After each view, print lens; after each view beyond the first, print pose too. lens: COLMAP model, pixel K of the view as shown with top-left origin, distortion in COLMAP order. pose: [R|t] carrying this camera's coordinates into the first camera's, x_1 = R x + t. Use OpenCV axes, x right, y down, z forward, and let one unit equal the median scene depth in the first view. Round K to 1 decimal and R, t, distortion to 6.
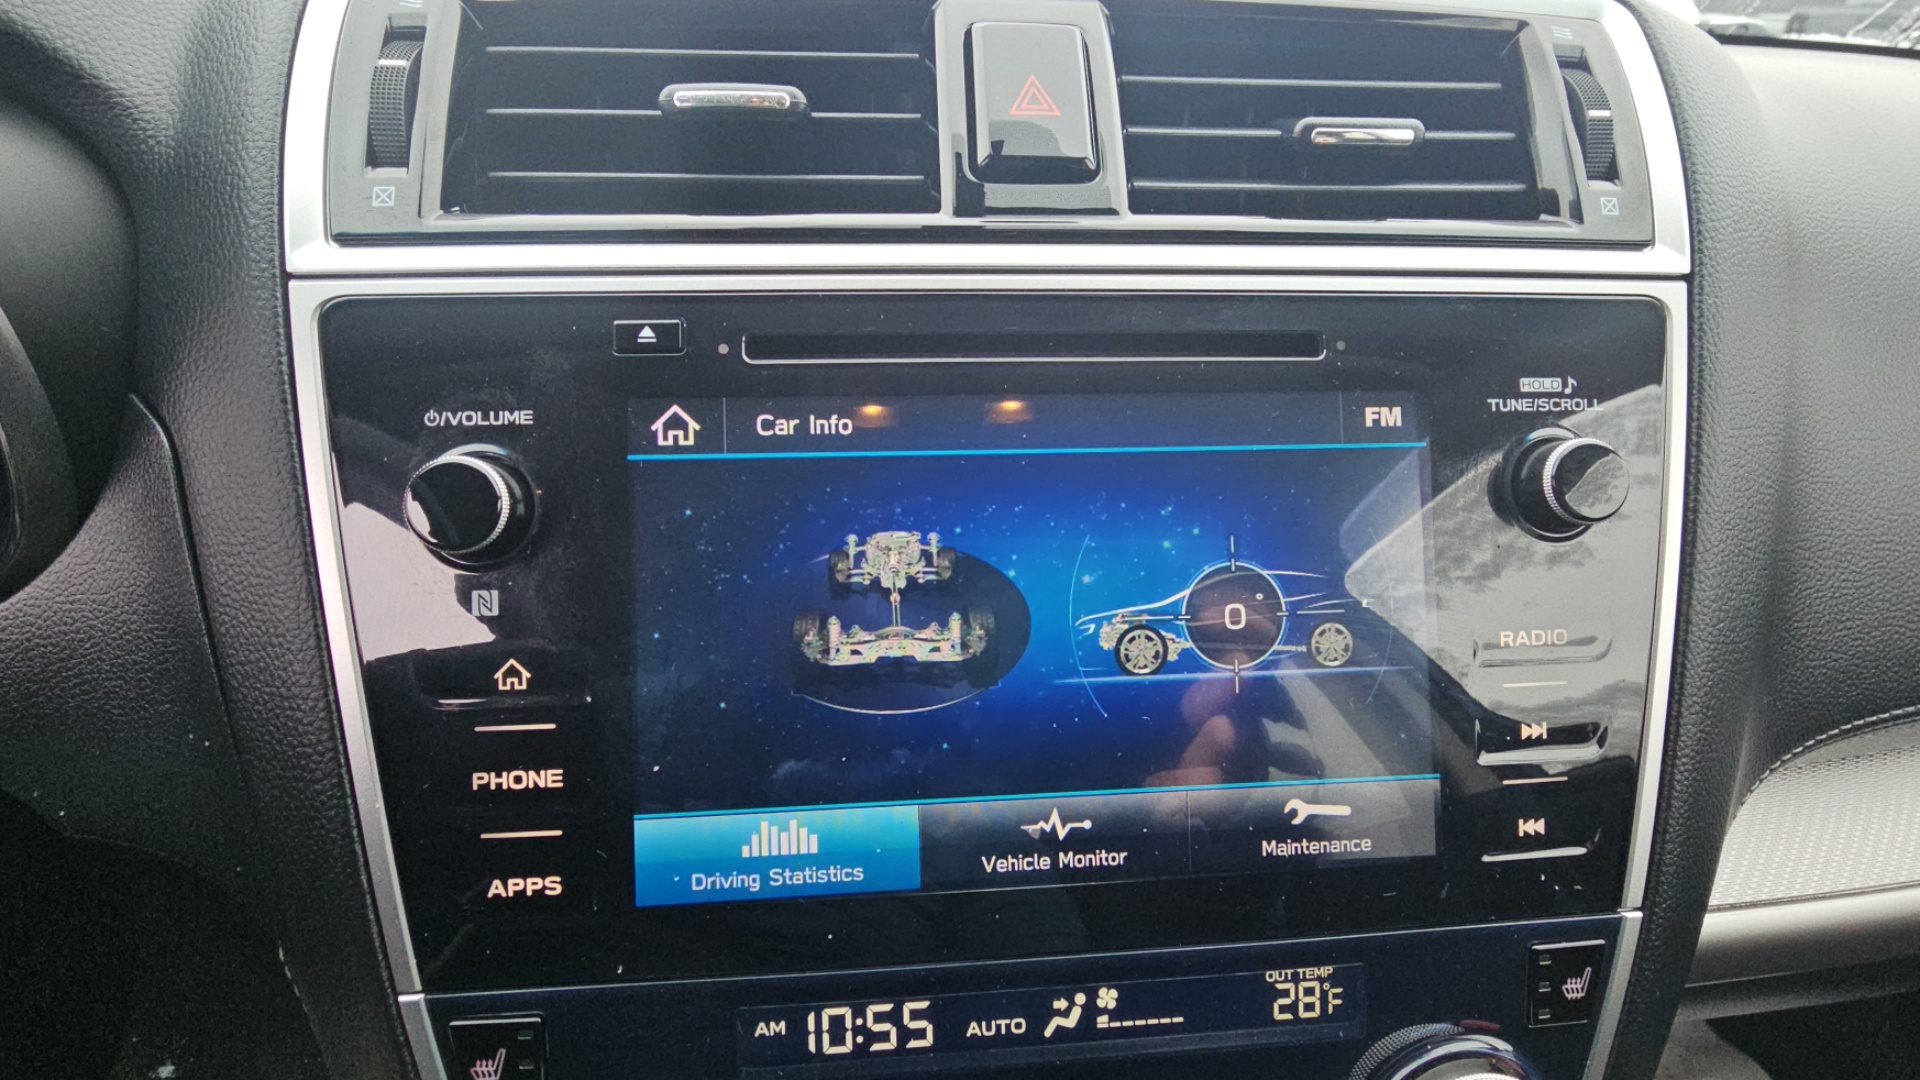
lens RADIAL K [[853.5, 0, 979.0], [0, 853.5, 544.1], [0, 0, 1]] dist [0.007409, -0.007529]
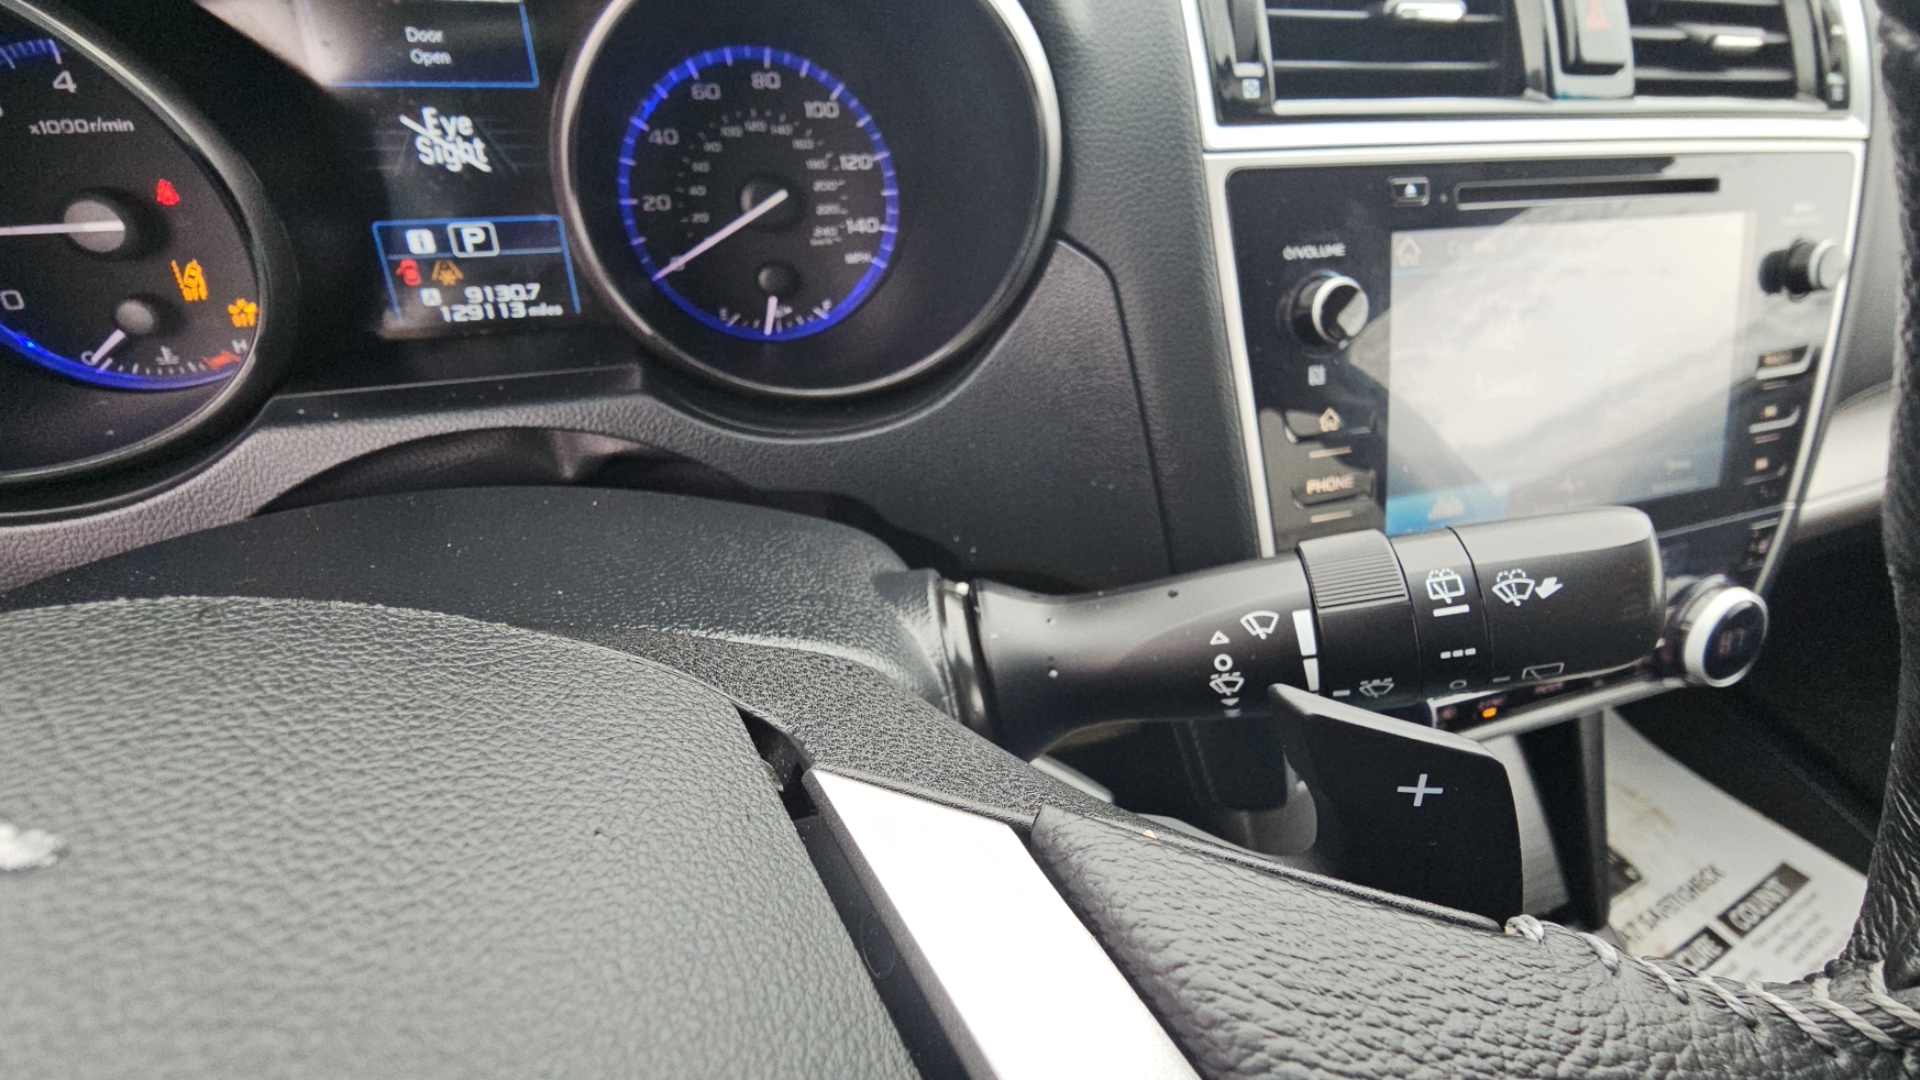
lens RADIAL K [[853.5, 0, 974.4], [0, 853.5, 542.7], [0, 0, 1]] dist [0.007409, -0.007529]
pose [[0.966972, -0.112486, 0.228720, -1.463981], [0.052861, 0.966342, 0.251770, -0.059569], [-0.249343, -0.231364, 0.940372, -0.358617]]
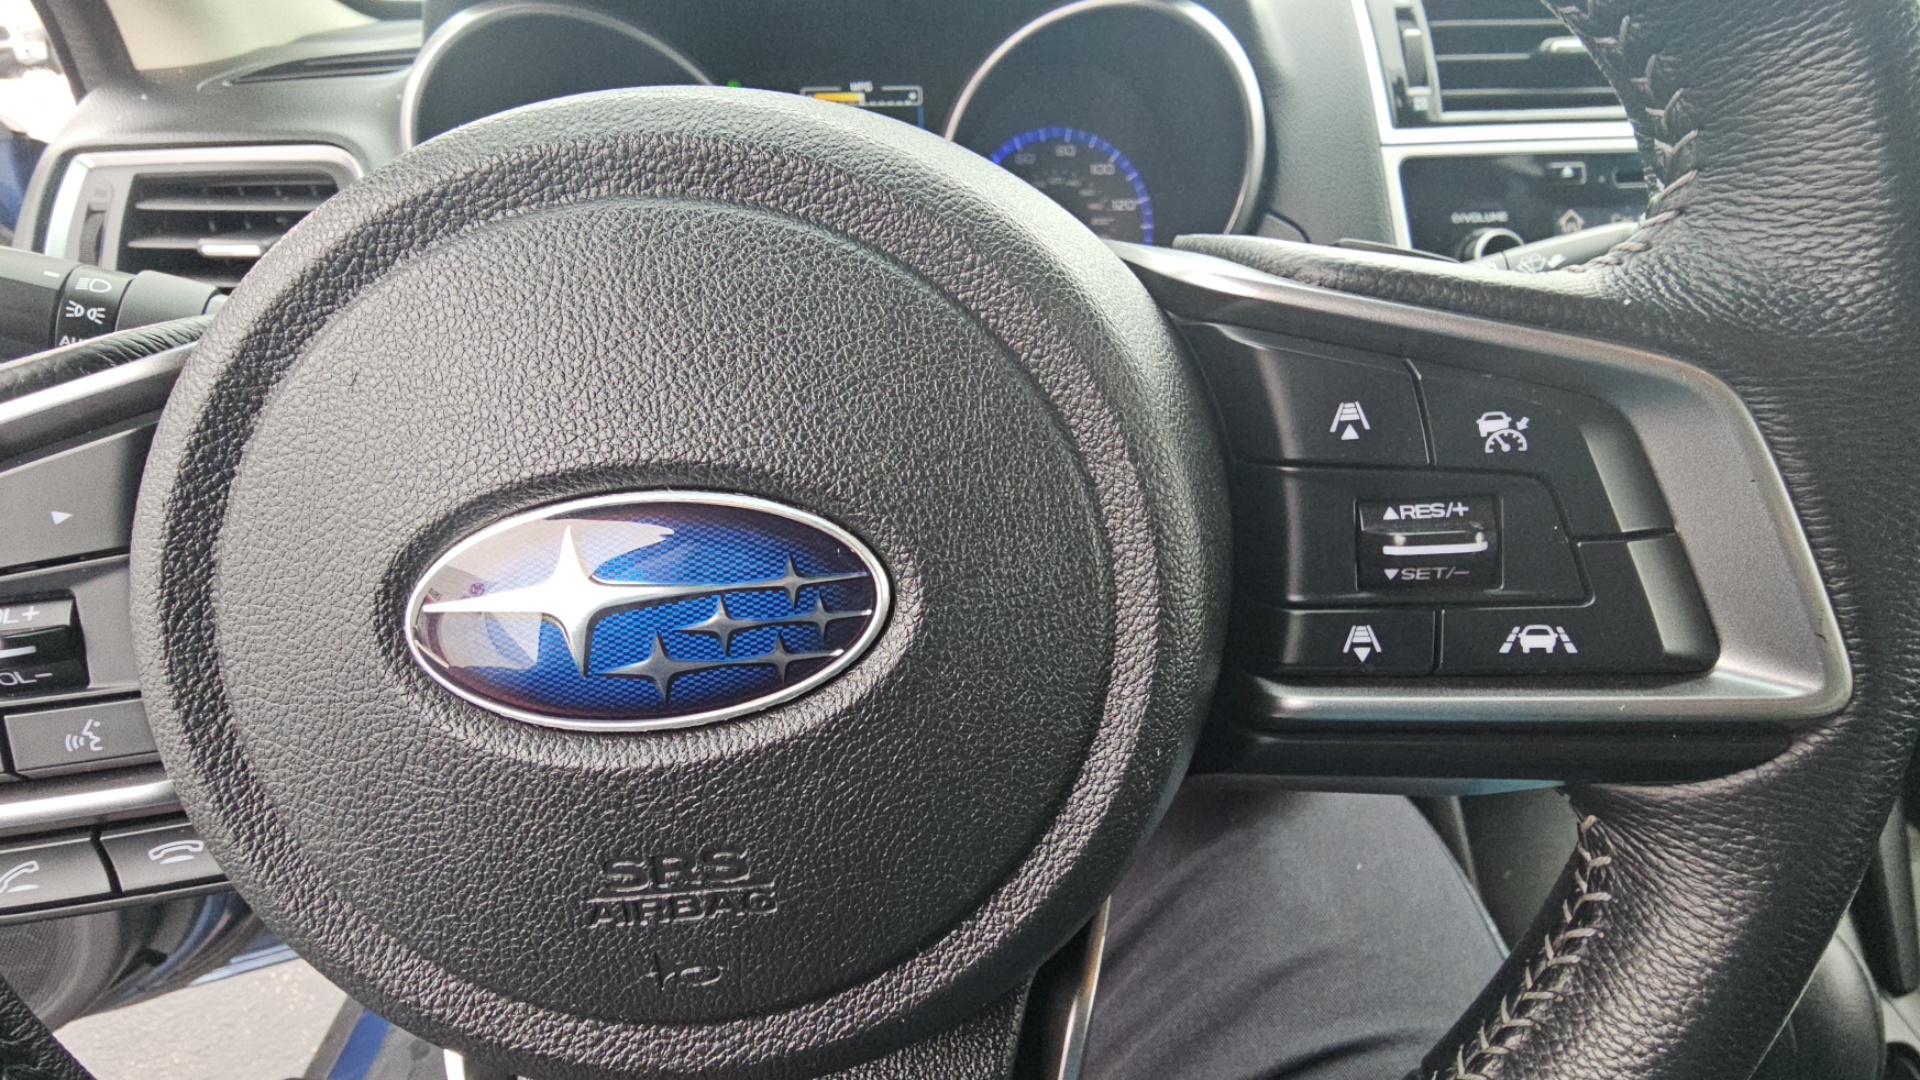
lens RADIAL K [[853.5, 0, 978.1], [0, 853.5, 541.1], [0, 0, 1]] dist [0.007409, -0.007529]
pose [[0.999142, -0.011816, -0.039683, -1.536033], [0.013181, 0.999324, 0.034311, 0.463889], [0.039251, -0.034804, 0.998623, -0.921419]]
